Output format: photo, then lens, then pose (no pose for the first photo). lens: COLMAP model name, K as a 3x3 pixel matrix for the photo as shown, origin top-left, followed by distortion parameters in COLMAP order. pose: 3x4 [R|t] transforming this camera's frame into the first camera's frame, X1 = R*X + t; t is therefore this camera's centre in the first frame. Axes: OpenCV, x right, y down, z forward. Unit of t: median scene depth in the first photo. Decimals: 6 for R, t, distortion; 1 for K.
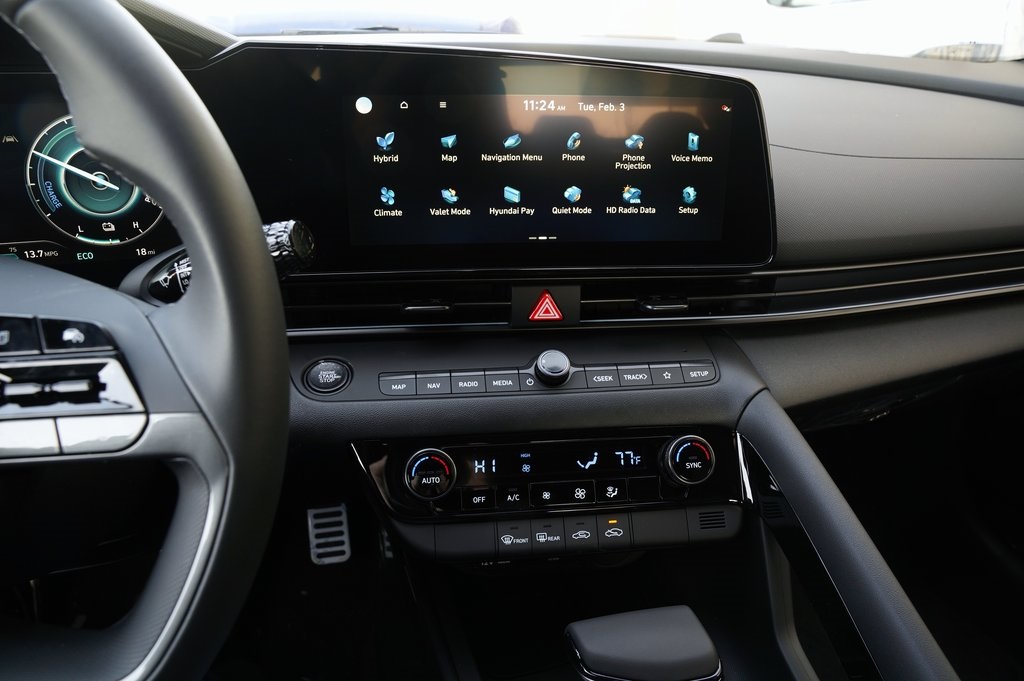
lens RADIAL K [[696.8, 0, 510.6], [0, 696.8, 343.7], [0, 0, 1]] dist [-0.106699, -0.005248]
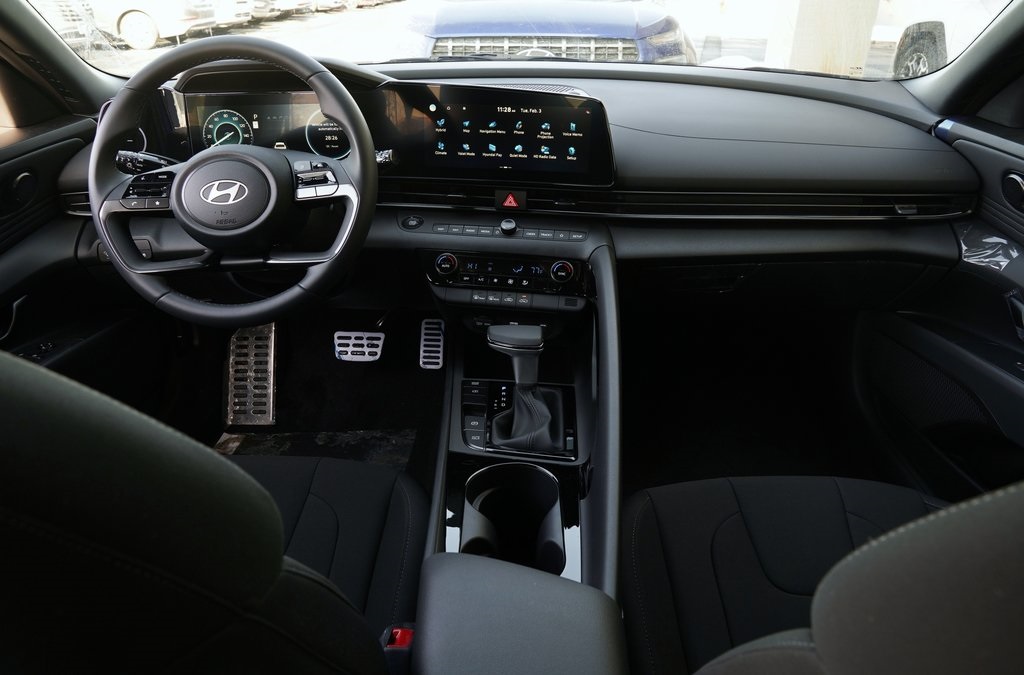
lens RADIAL K [[696.8, 0, 511.1], [0, 696.8, 342.3], [0, 0, 1]] dist [-0.106699, -0.005248]
pose [[0.961953, 0.112441, -0.249004, 0.681581], [-0.102697, 0.993362, 0.051826, 0.292531], [0.253178, -0.024282, 0.967115, -1.181171]]
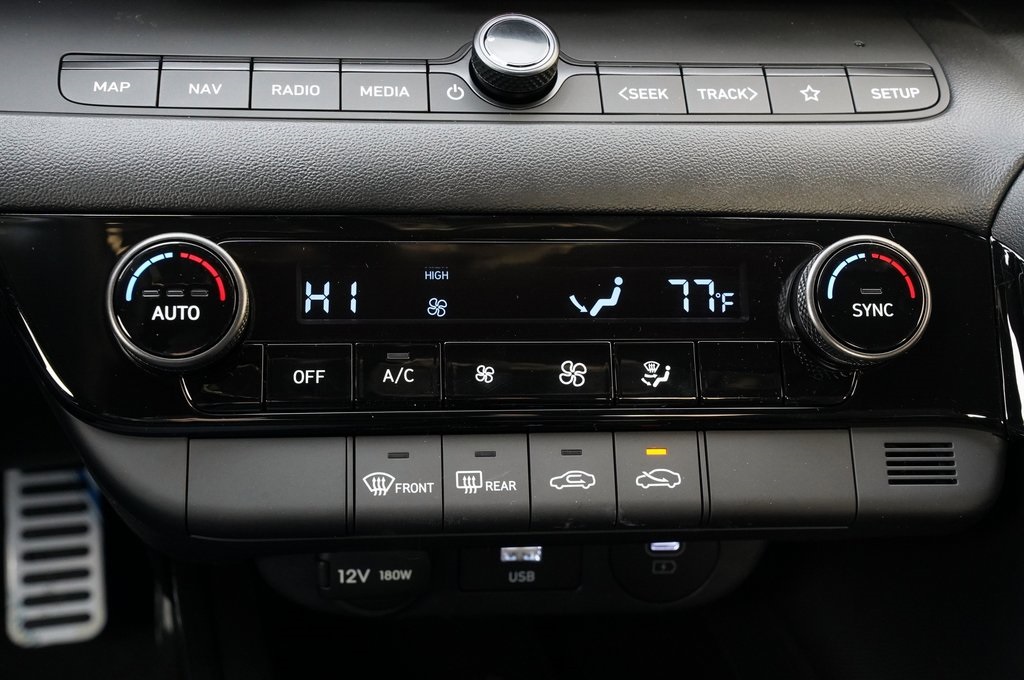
lens RADIAL K [[1336.3, 0, 510.3], [0, 1336.3, 330.2], [0, 0, 1]] dist [0.089492, 0.000000]
pose [[0.999575, 0.027415, -0.009890, 0.071478], [-0.027142, 0.999273, 0.026762, 0.171466], [0.010616, -0.026482, 0.999593, 0.248945]]
